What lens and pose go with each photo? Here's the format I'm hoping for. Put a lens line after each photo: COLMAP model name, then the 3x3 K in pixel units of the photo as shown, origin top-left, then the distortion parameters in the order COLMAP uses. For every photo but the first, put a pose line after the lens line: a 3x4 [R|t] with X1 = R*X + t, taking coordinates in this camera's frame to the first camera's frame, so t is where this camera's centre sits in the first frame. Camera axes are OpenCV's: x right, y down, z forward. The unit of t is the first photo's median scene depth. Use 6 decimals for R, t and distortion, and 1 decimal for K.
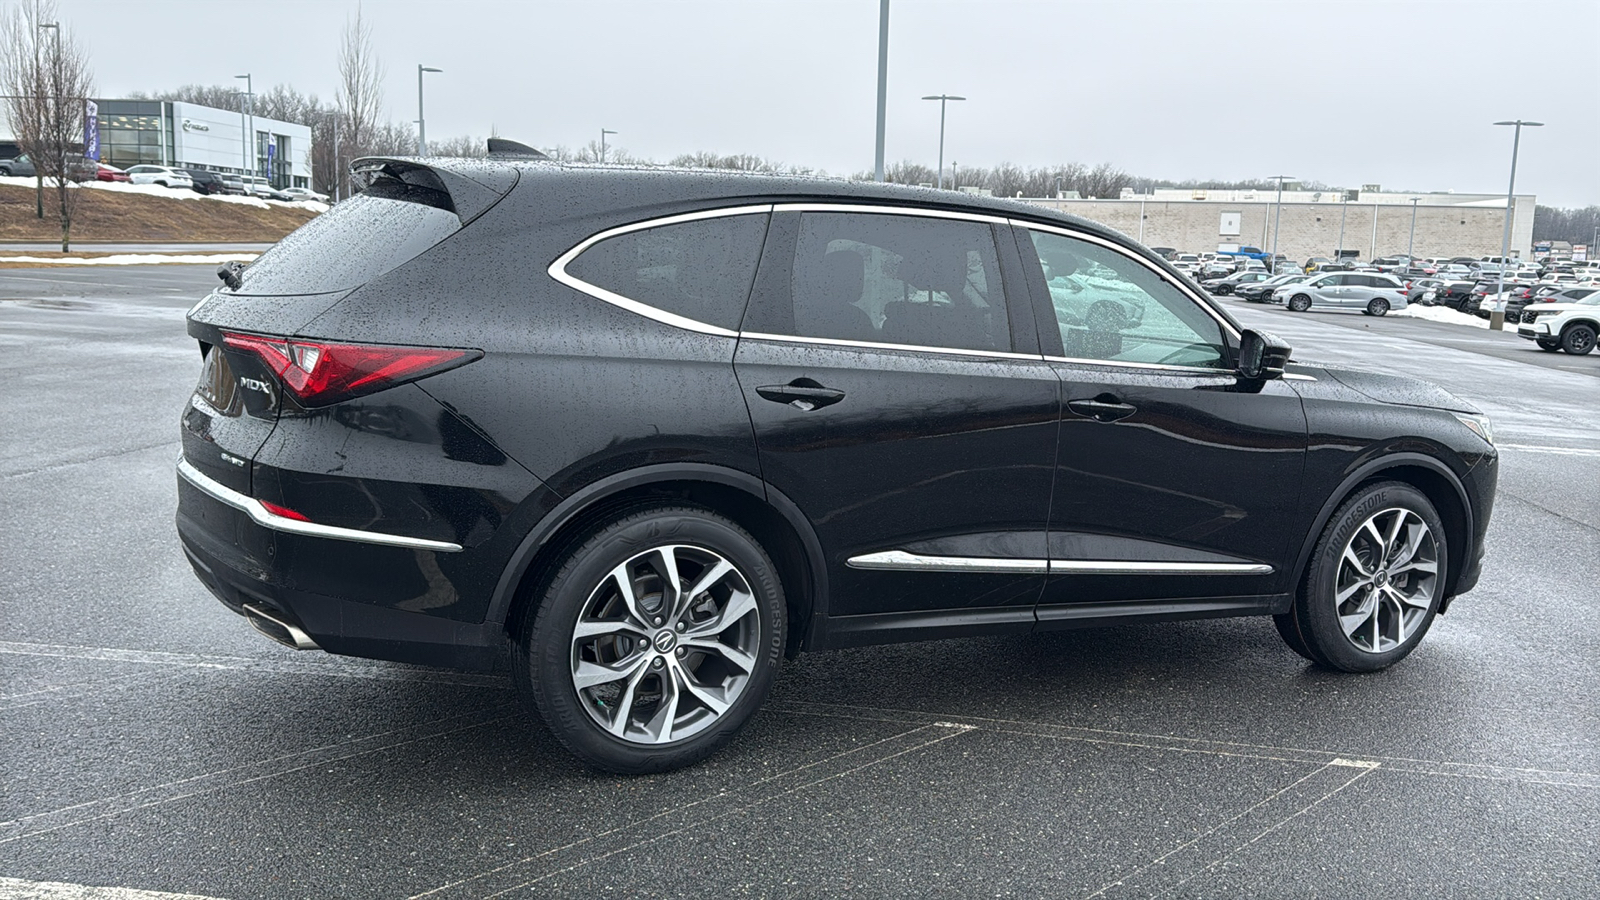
lens RADIAL K [[1356.1, 0, 844.2], [0, 1356.1, 451.2], [0, 0, 1]] dist [0.147008, -0.241494]
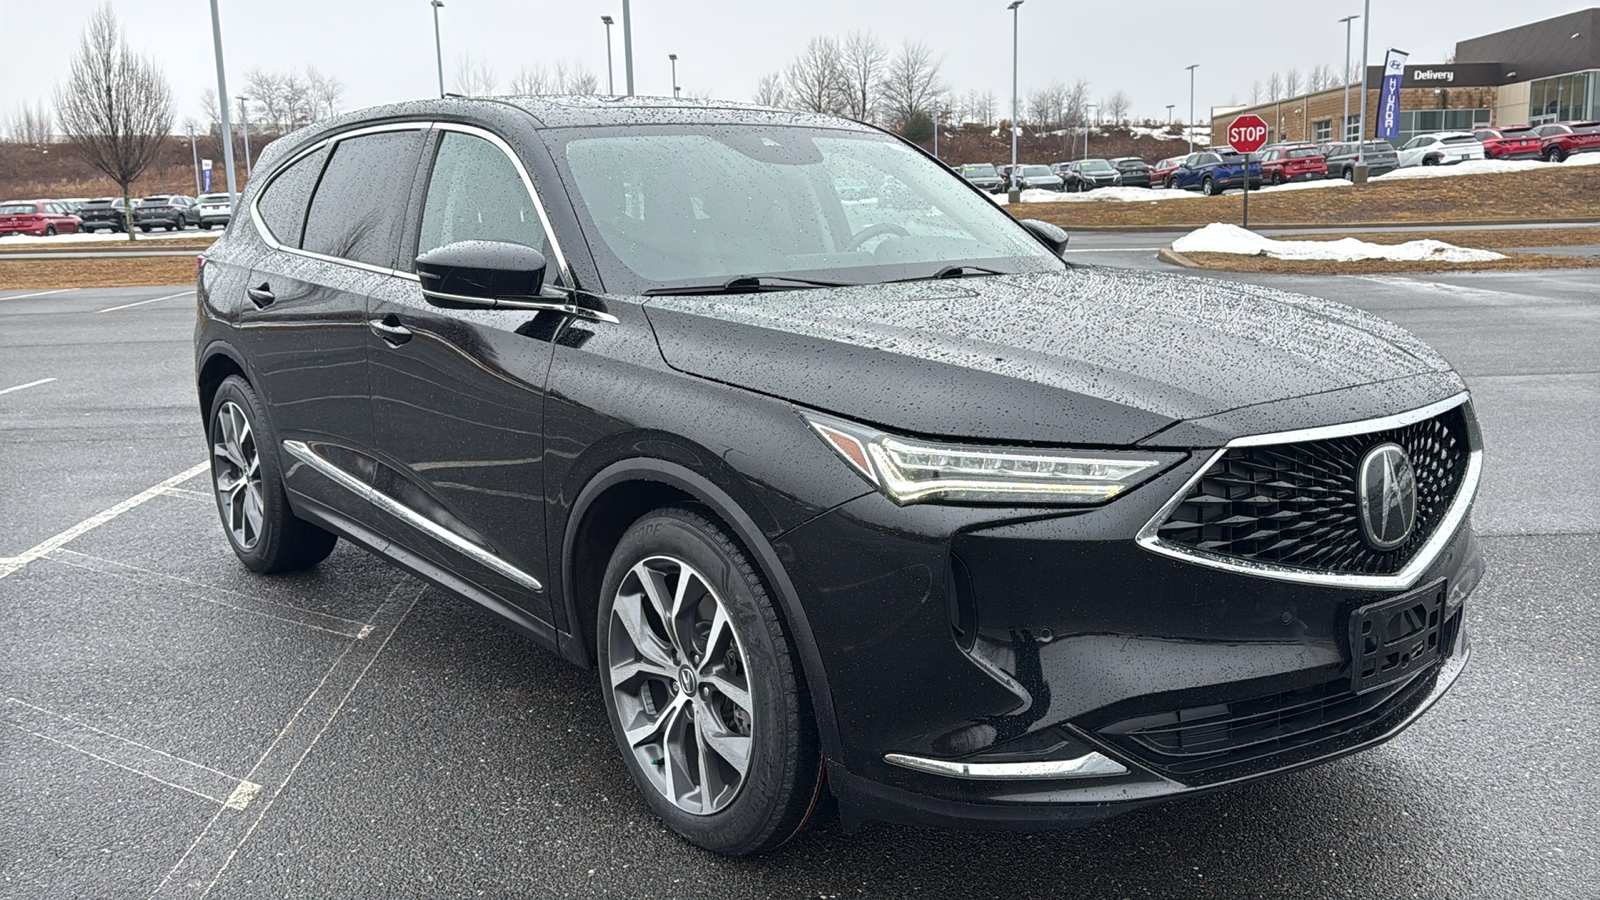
lens RADIAL K [[1356.1, 0, 784.4], [0, 1356.1, 460.6], [0, 0, 1]] dist [0.147008, -0.241494]
pose [[0.147801, 0.130745, -0.980337, 1.124168], [-0.110560, 0.987195, 0.114991, -0.079719], [0.982818, 0.091390, 0.160364, 1.131055]]
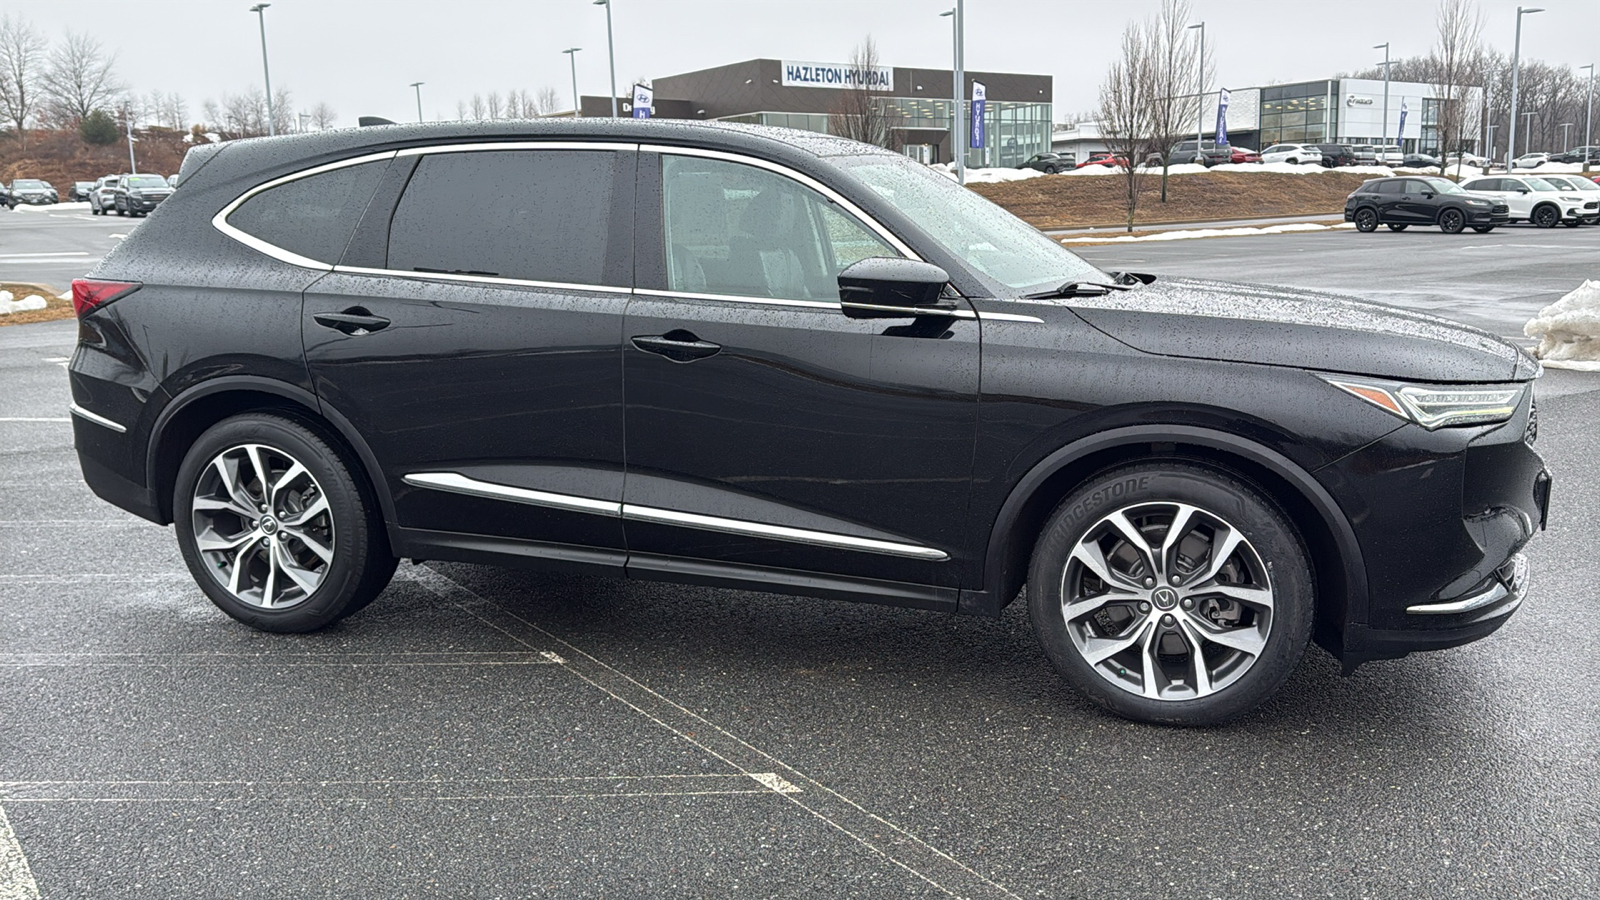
lens RADIAL K [[1356.1, 0, 834.2], [0, 1356.1, 460.8], [0, 0, 1]] dist [0.147008, -0.241494]
pose [[0.680668, 0.077922, -0.728436, 0.948106], [-0.057474, 0.996942, 0.052940, -0.009151], [0.730334, 0.005831, 0.683066, 0.459512]]
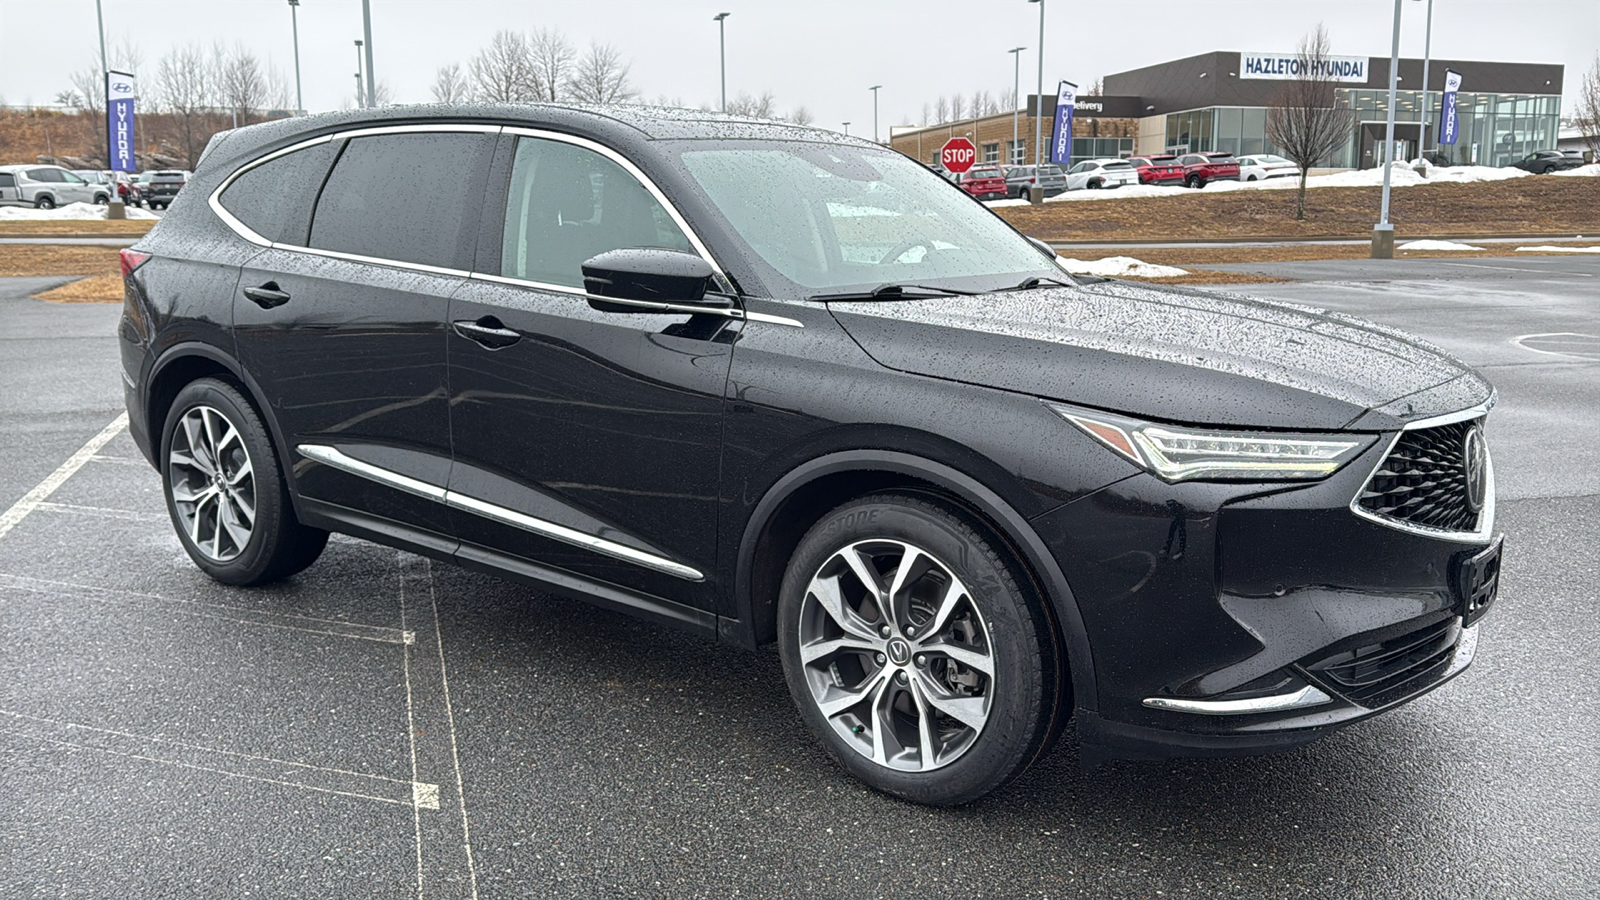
lens RADIAL K [[1356.1, 0, 827.8], [0, 1356.1, 458.3], [0, 0, 1]] dist [0.147008, -0.241494]
pose [[0.398565, 0.121091, -0.909111, 1.116187], [-0.116349, 0.989913, 0.080844, -0.049083], [0.909730, 0.073552, 0.408633, 0.855162]]
